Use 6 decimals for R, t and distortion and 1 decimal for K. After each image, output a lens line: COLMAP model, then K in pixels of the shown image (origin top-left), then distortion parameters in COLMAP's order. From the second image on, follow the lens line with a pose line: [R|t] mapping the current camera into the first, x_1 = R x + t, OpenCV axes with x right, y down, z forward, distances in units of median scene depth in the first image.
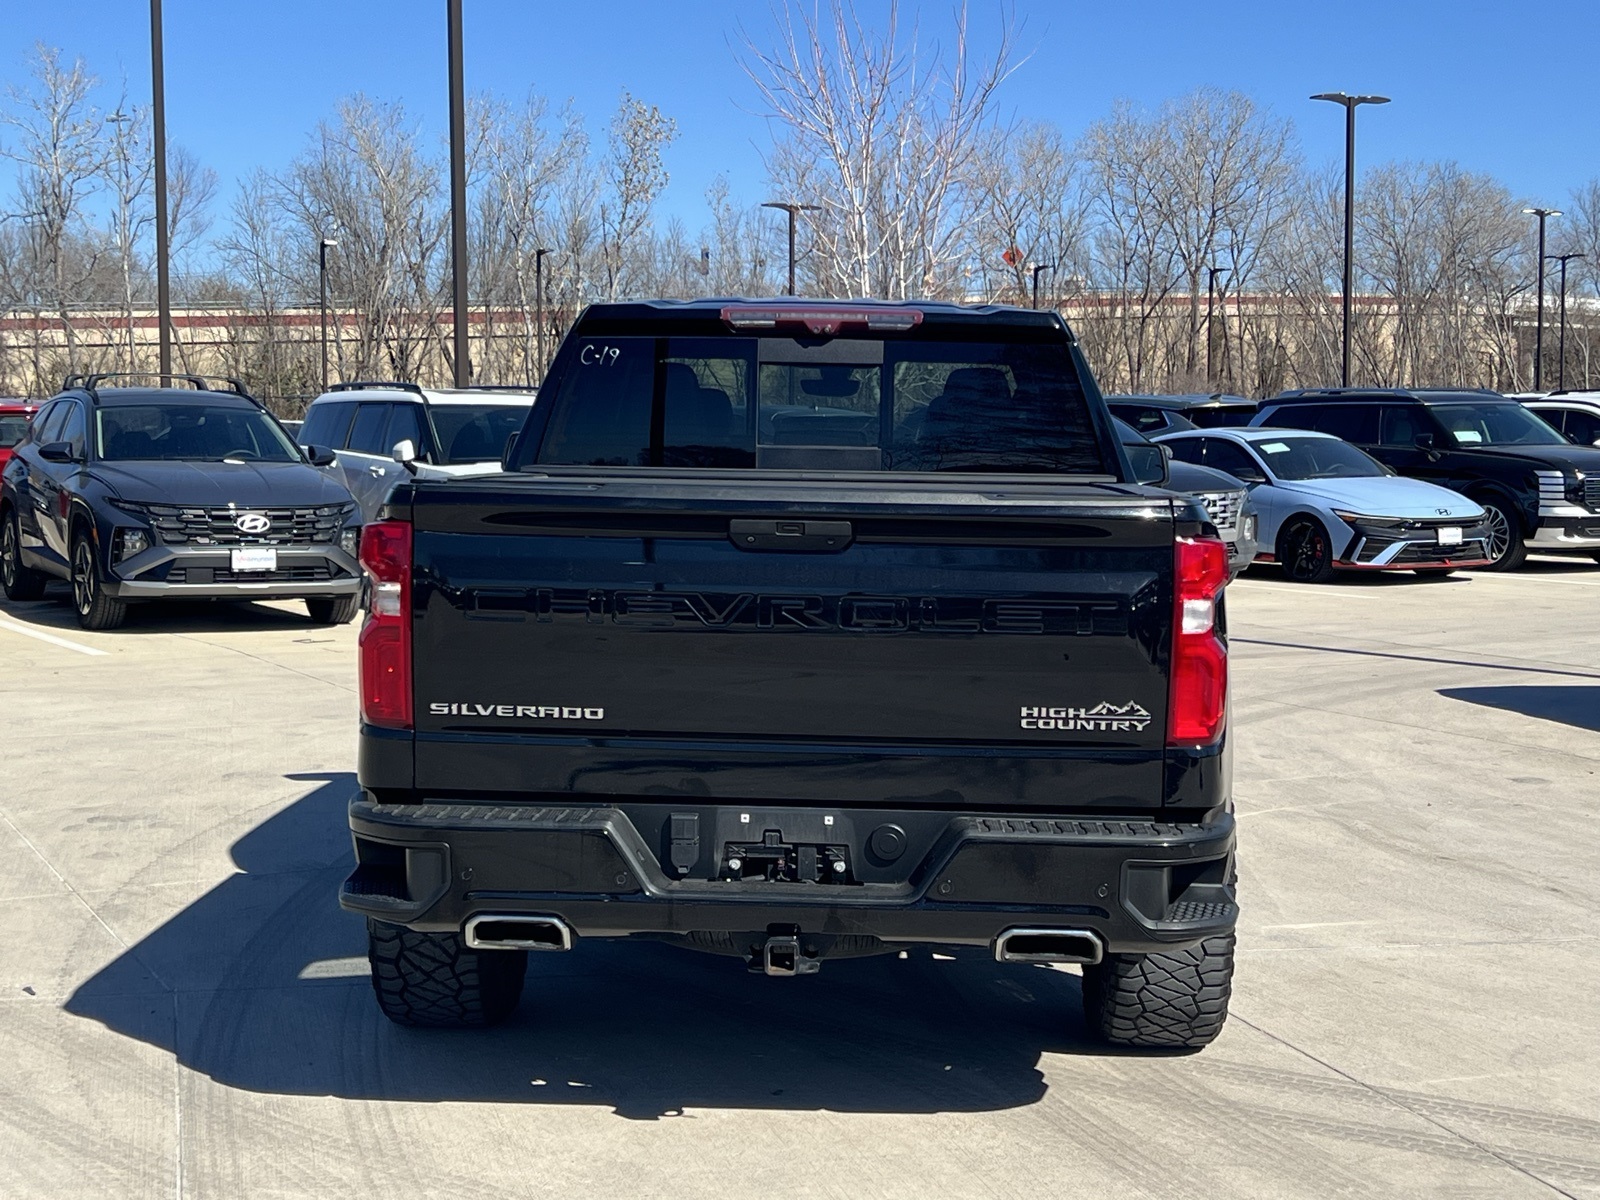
lens RADIAL K [[2400.7, 0, 785.9], [0, 2400.7, 603.5], [0, 0, 1]] dist [0.214388, -0.852113]
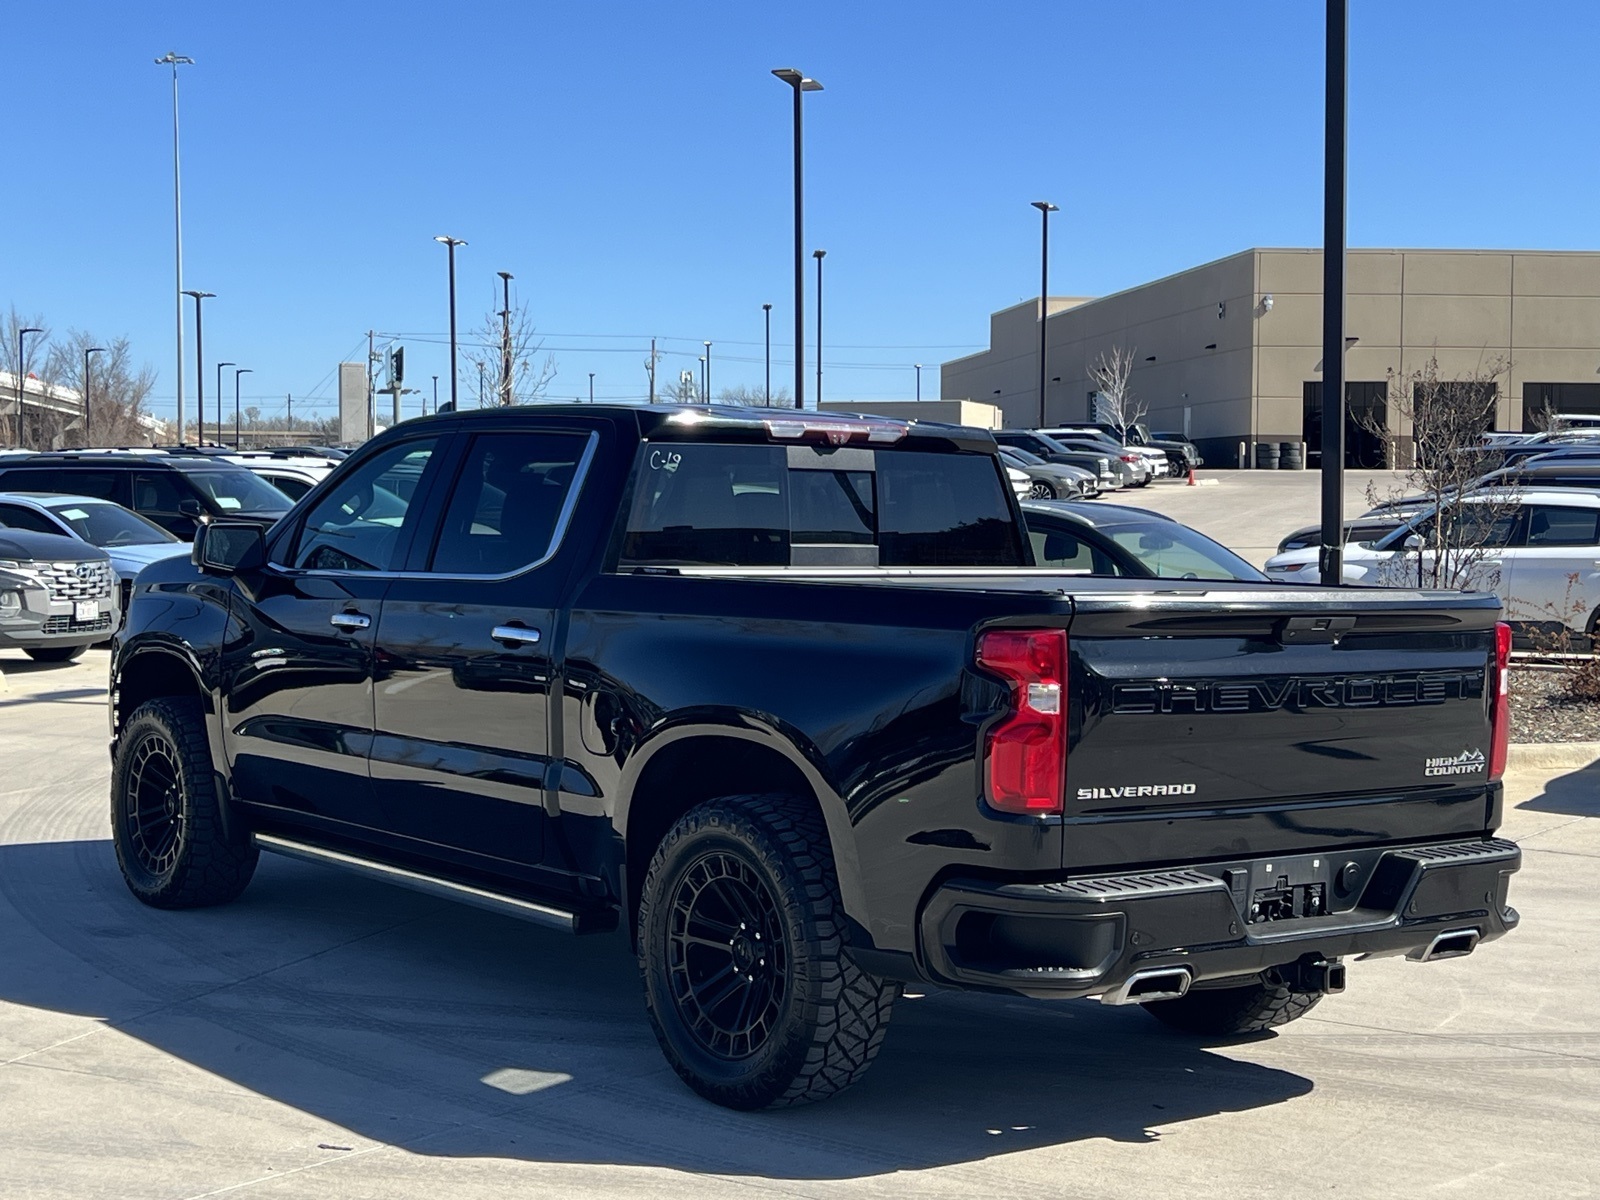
lens RADIAL K [[2400.7, 0, 785.9], [0, 2400.7, 603.5], [0, 0, 1]] dist [0.214388, -0.852113]
pose [[0.775602, -0.025599, 0.630703, -0.948242], [0.039274, 0.999198, -0.007742, -0.041422], [-0.630000, 0.030775, 0.775985, 0.214692]]
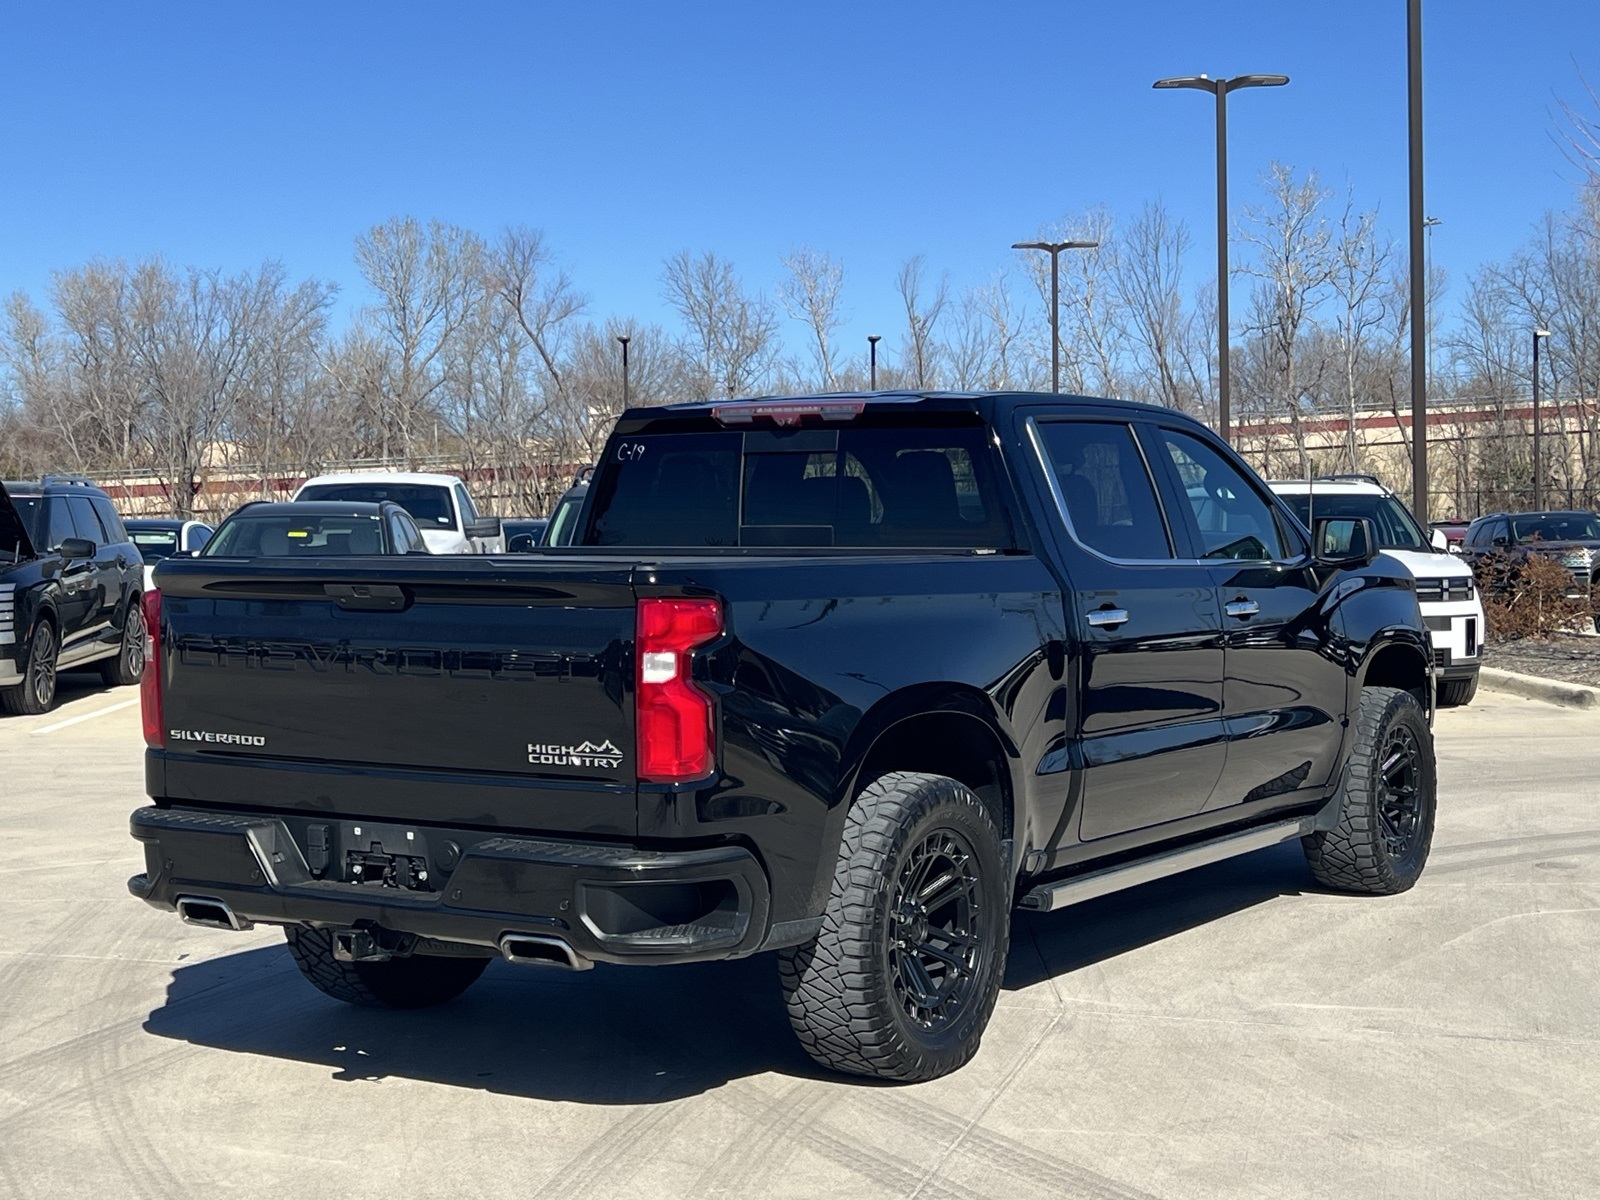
lens RADIAL K [[2400.7, 0, 785.9], [0, 2400.7, 603.5], [0, 0, 1]] dist [0.214388, -0.852113]
pose [[0.857548, -0.002407, -0.514399, 0.788593], [-0.018568, 0.999193, -0.035631, 0.013997], [0.514069, 0.040107, 0.856811, 0.062503]]
